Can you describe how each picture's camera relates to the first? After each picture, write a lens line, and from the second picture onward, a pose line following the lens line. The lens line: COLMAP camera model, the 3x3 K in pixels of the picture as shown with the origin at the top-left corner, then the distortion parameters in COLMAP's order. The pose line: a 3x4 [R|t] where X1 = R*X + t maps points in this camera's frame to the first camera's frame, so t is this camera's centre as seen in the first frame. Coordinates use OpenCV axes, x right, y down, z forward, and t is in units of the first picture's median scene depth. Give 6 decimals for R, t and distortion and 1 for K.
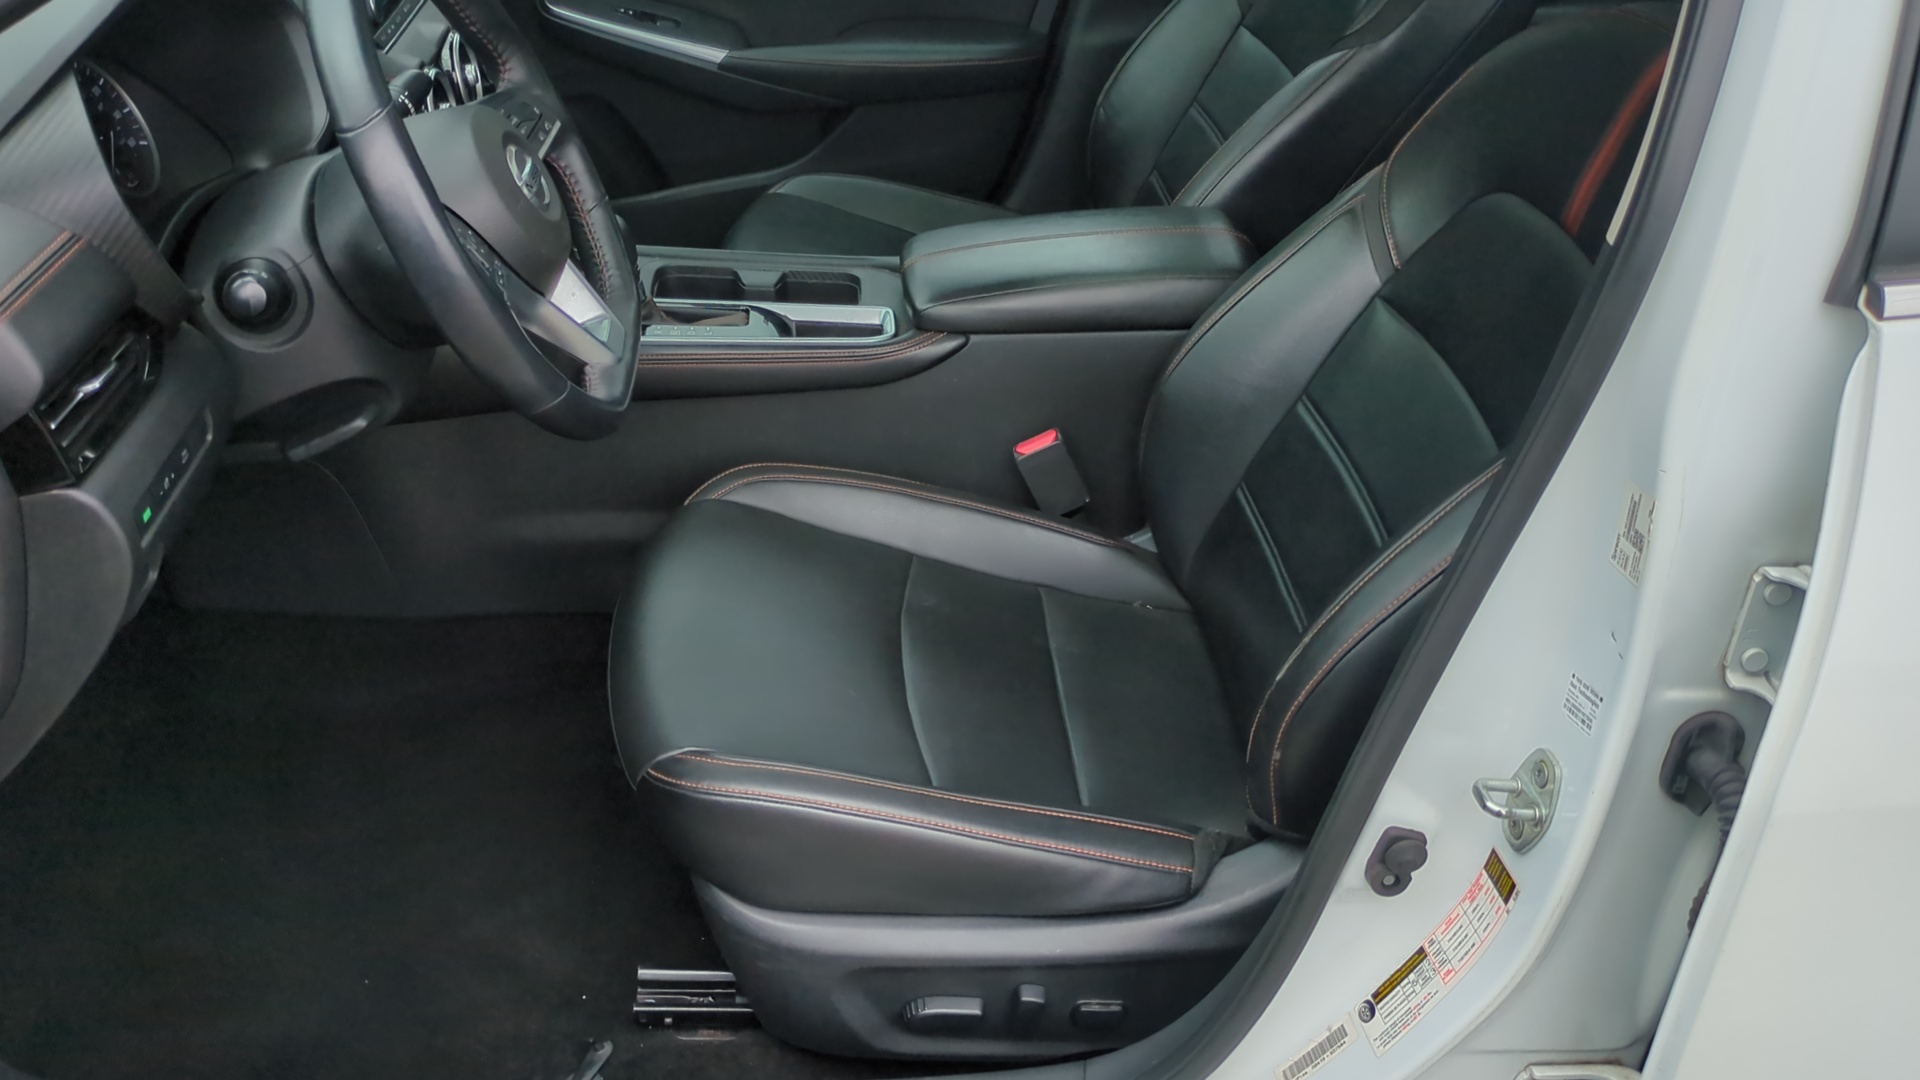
lens RADIAL K [[1647.1, 0, 968.3], [0, 1647.1, 543.8], [0, 0, 1]] dist [0.010490, 0.001885]
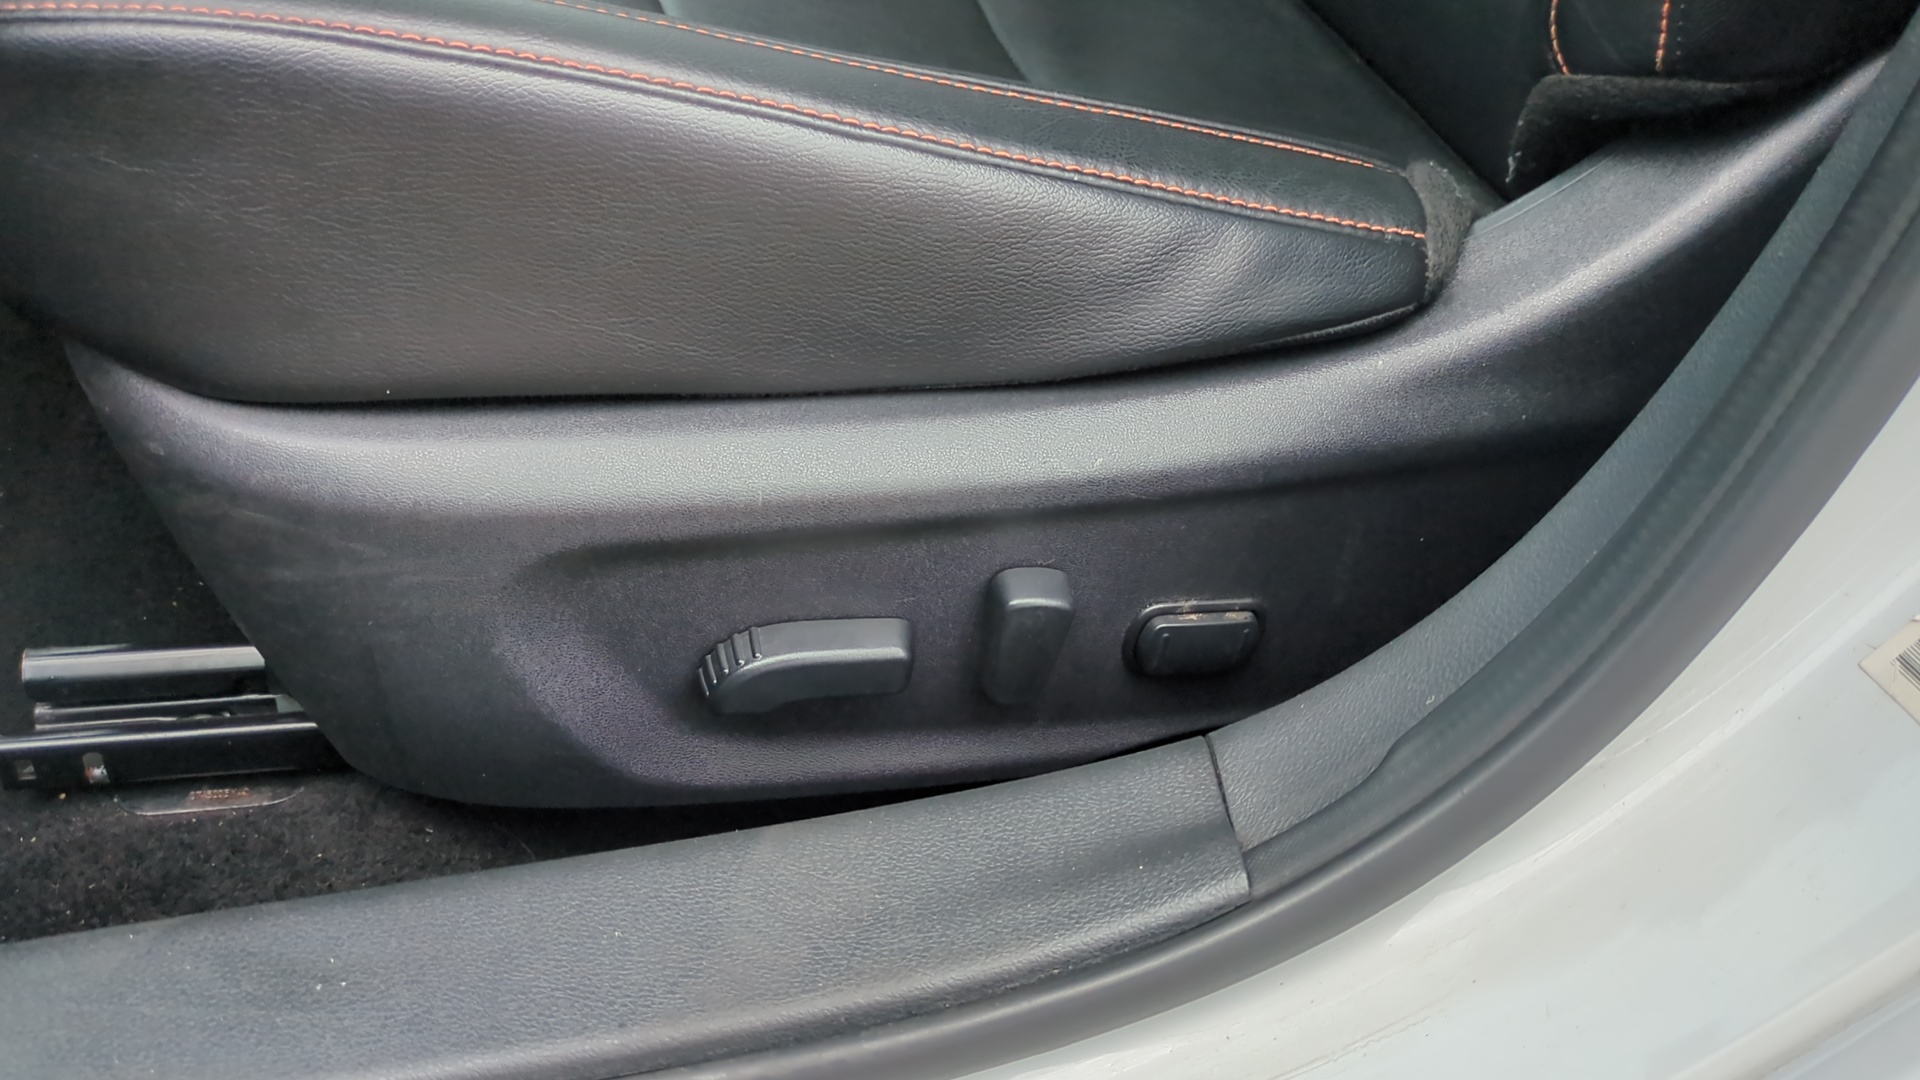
lens RADIAL K [[1602.3, 0, 957.9], [0, 1602.3, 527.0], [0, 0, 1]] dist [0.055061, -0.121534]
pose [[0.991315, -0.086771, 0.098816, -0.014046], [0.078051, 0.992974, 0.088938, 0.222987], [-0.105839, -0.080453, 0.991123, 0.632899]]
